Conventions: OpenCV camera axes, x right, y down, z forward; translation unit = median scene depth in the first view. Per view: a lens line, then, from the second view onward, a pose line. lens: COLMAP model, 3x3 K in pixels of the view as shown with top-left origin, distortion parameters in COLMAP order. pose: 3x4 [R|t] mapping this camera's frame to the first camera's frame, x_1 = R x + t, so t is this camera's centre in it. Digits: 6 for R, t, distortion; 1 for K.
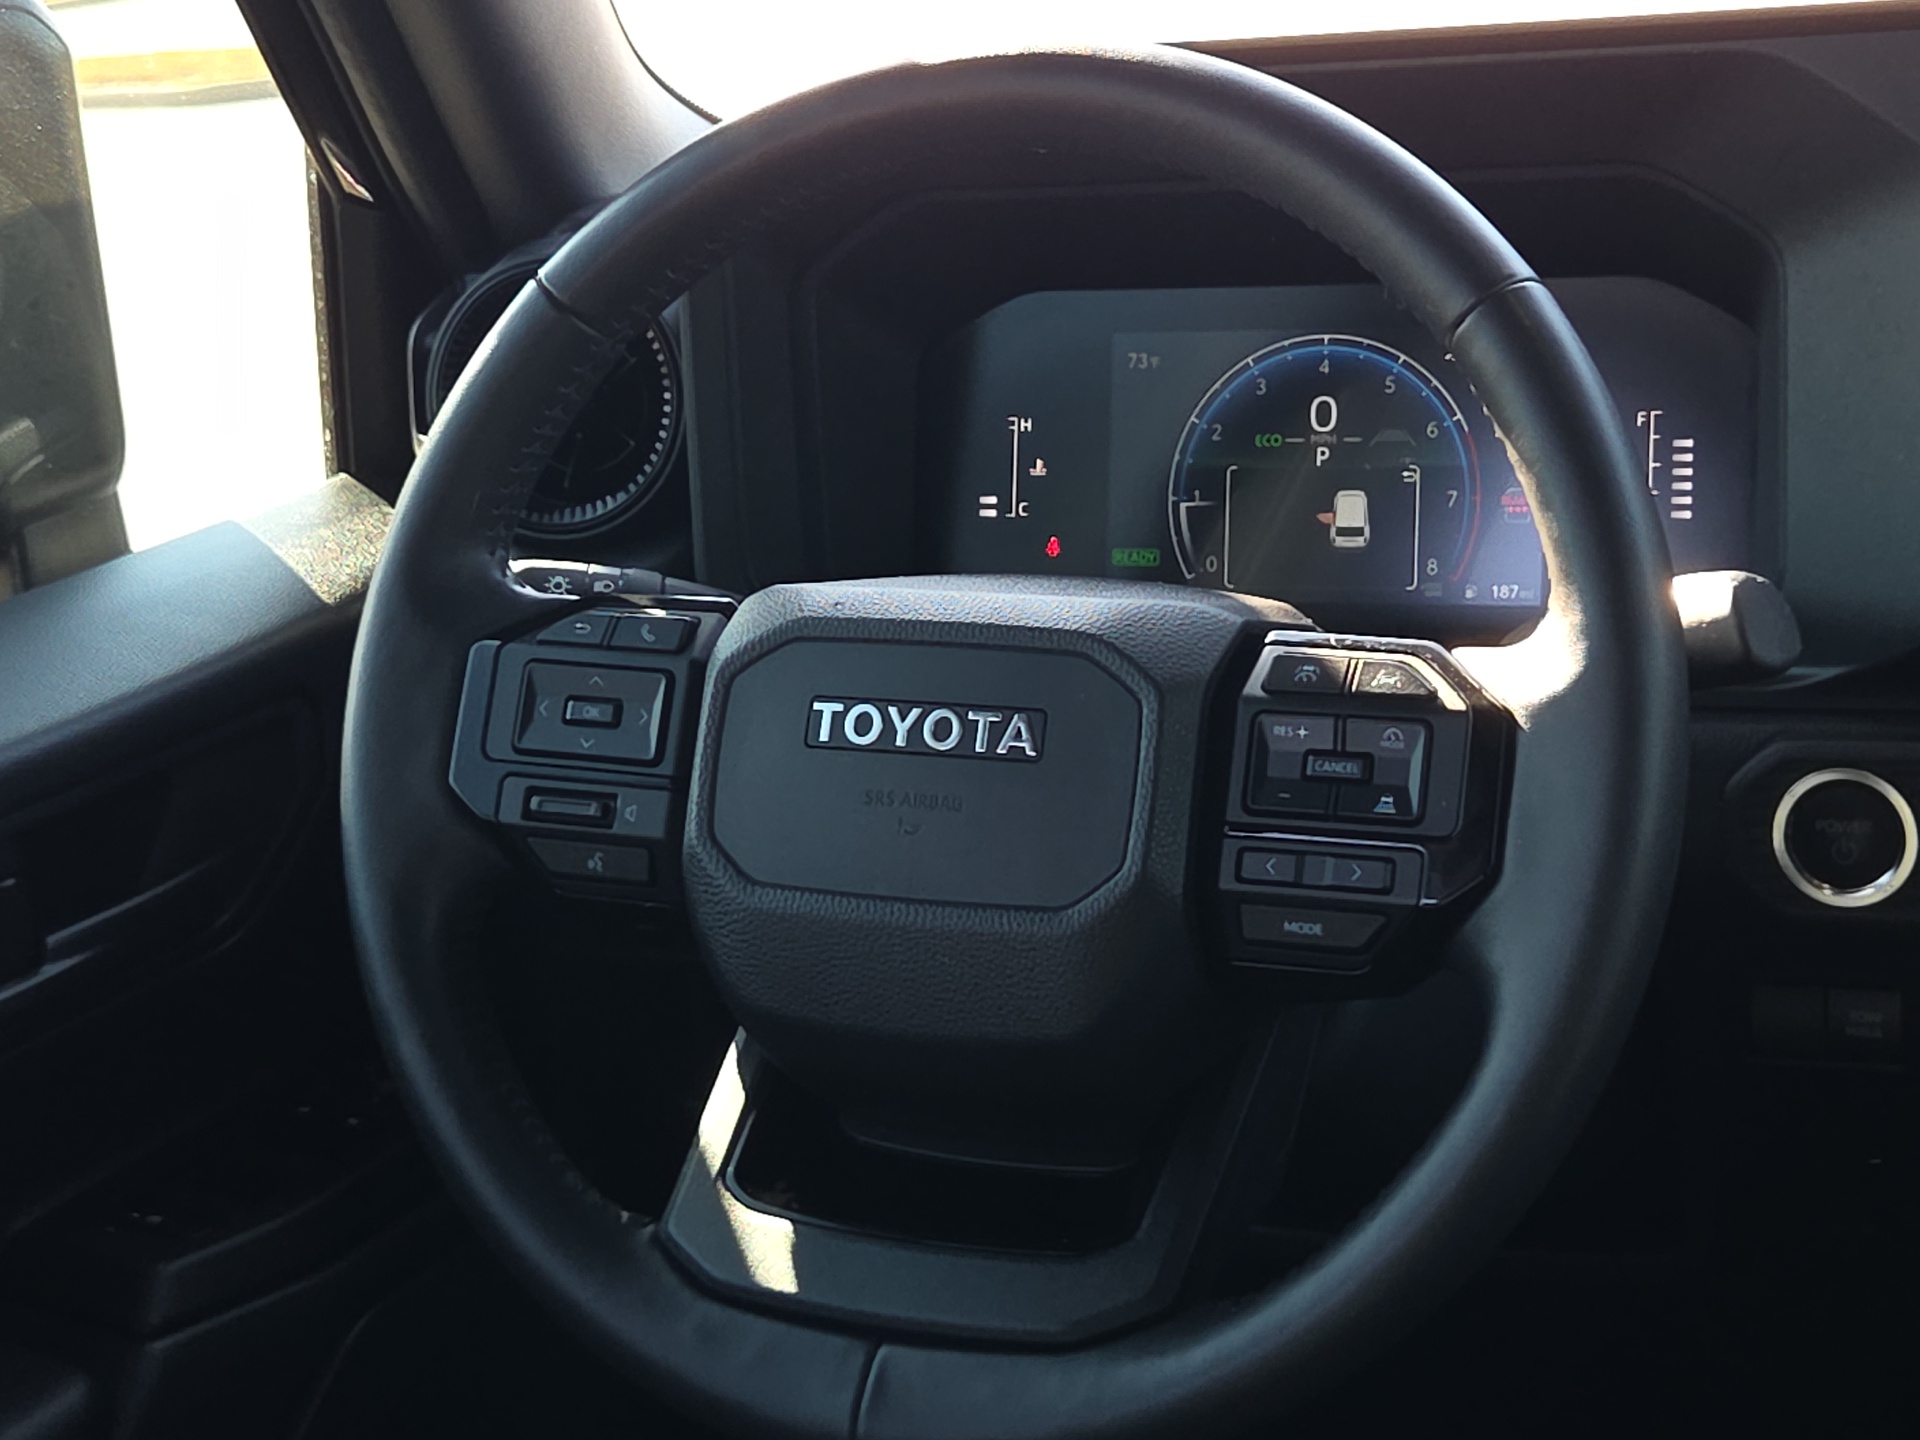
lens RADIAL K [[3670.6, 0, 963.8], [0, 3670.6, 708.5], [0, 0, 1]] dist [0.117347, 0.000000]
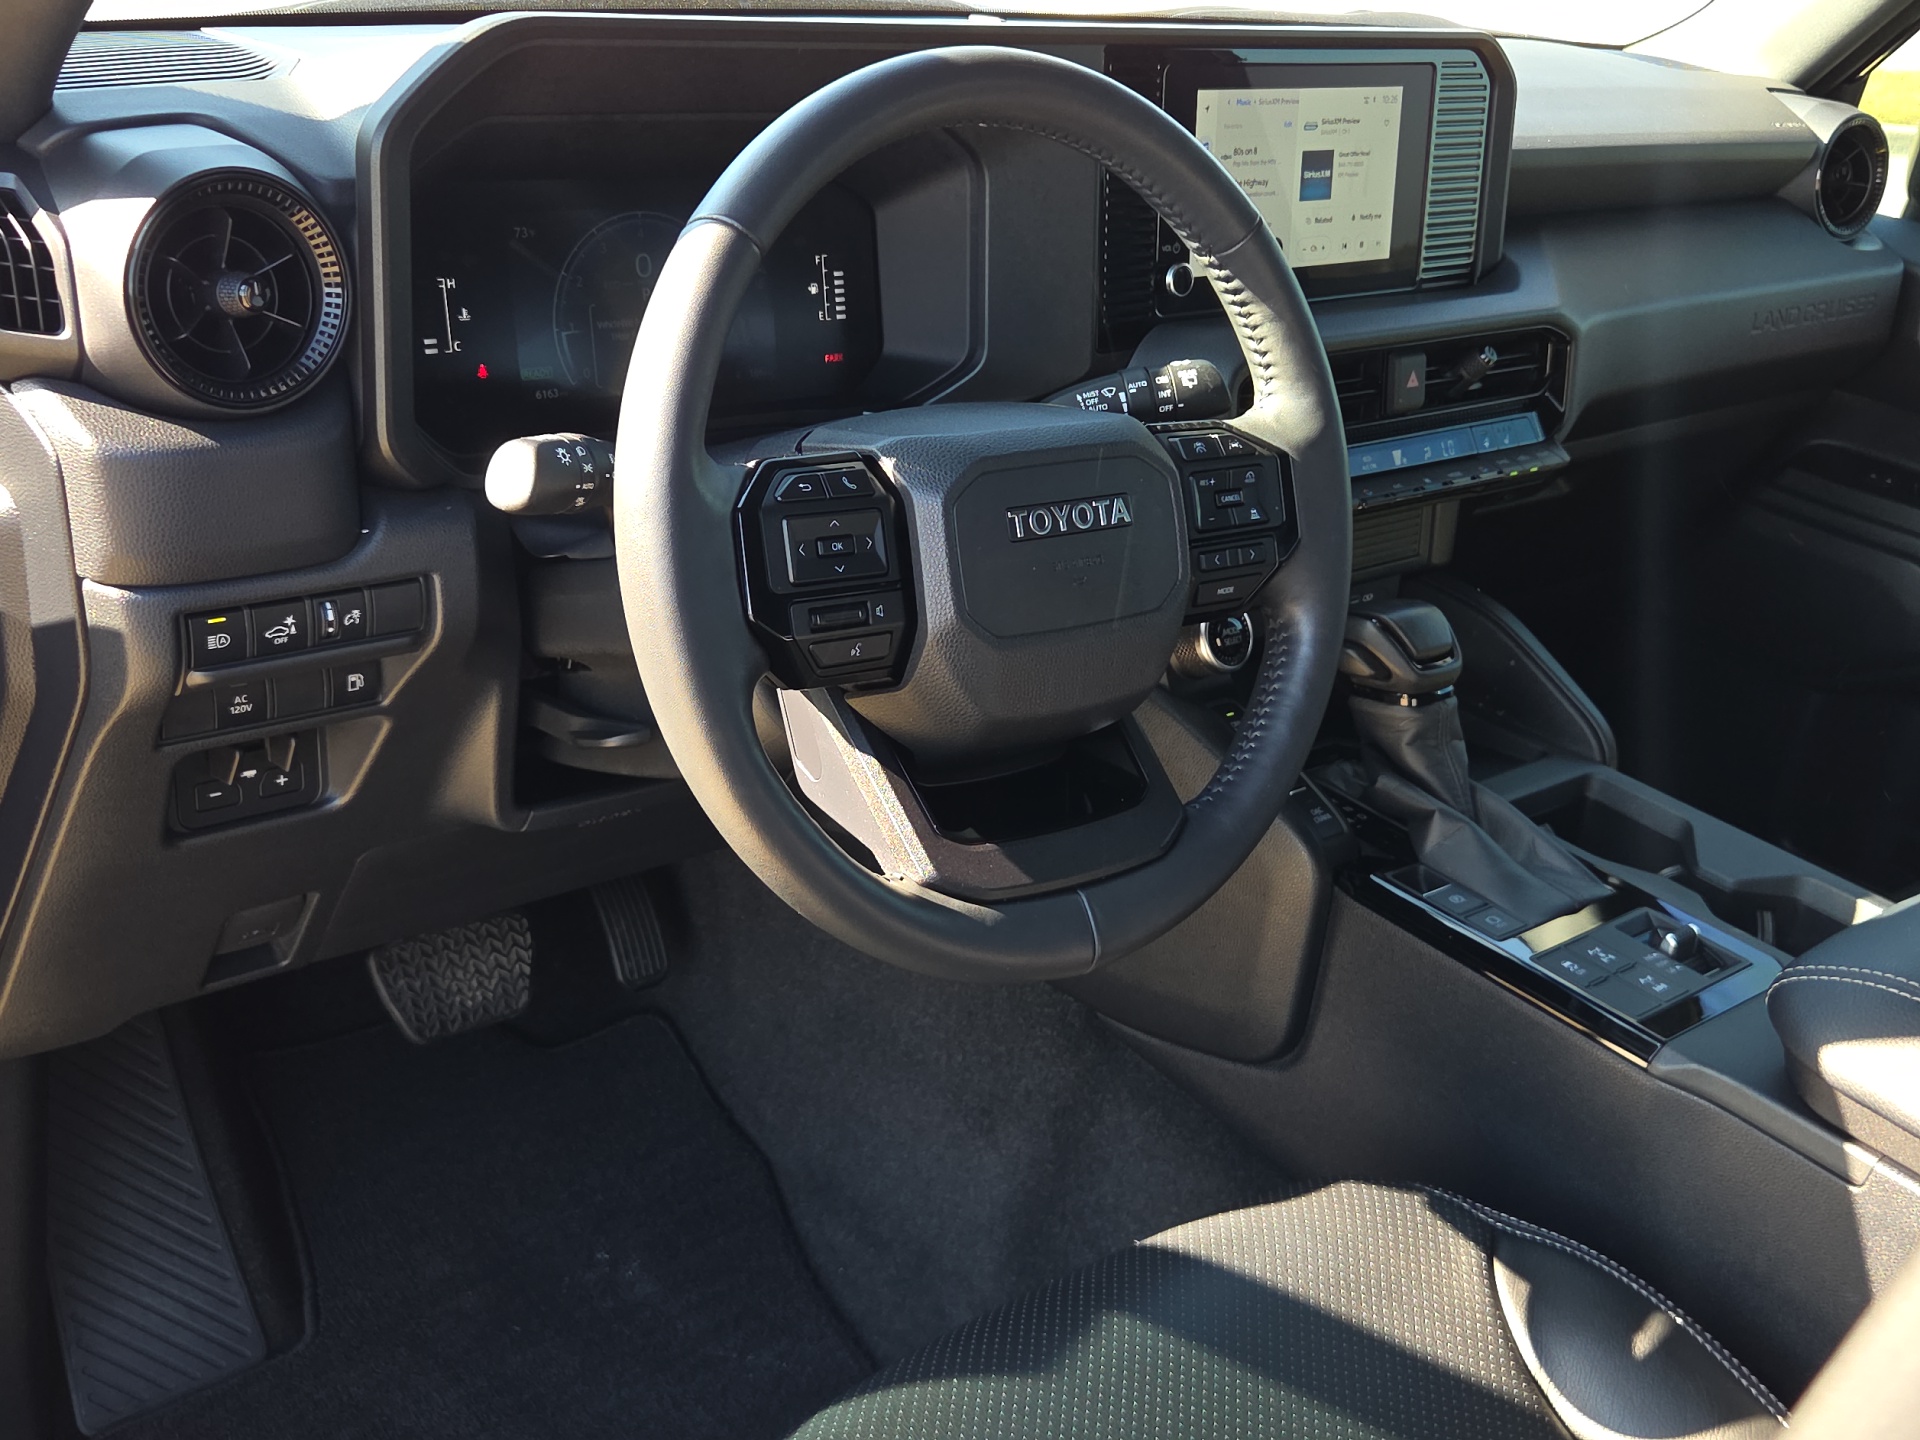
lens RADIAL K [[2073.4, 0, 956.4], [0, 2073.4, 721.1], [0, 0, 1]] dist [0.071809, 0.000000]
pose [[0.431282, -0.257976, 0.864549, -0.817064], [0.069106, 0.964880, 0.253440, -0.137992], [-0.899567, -0.049558, 0.433963, 0.644371]]
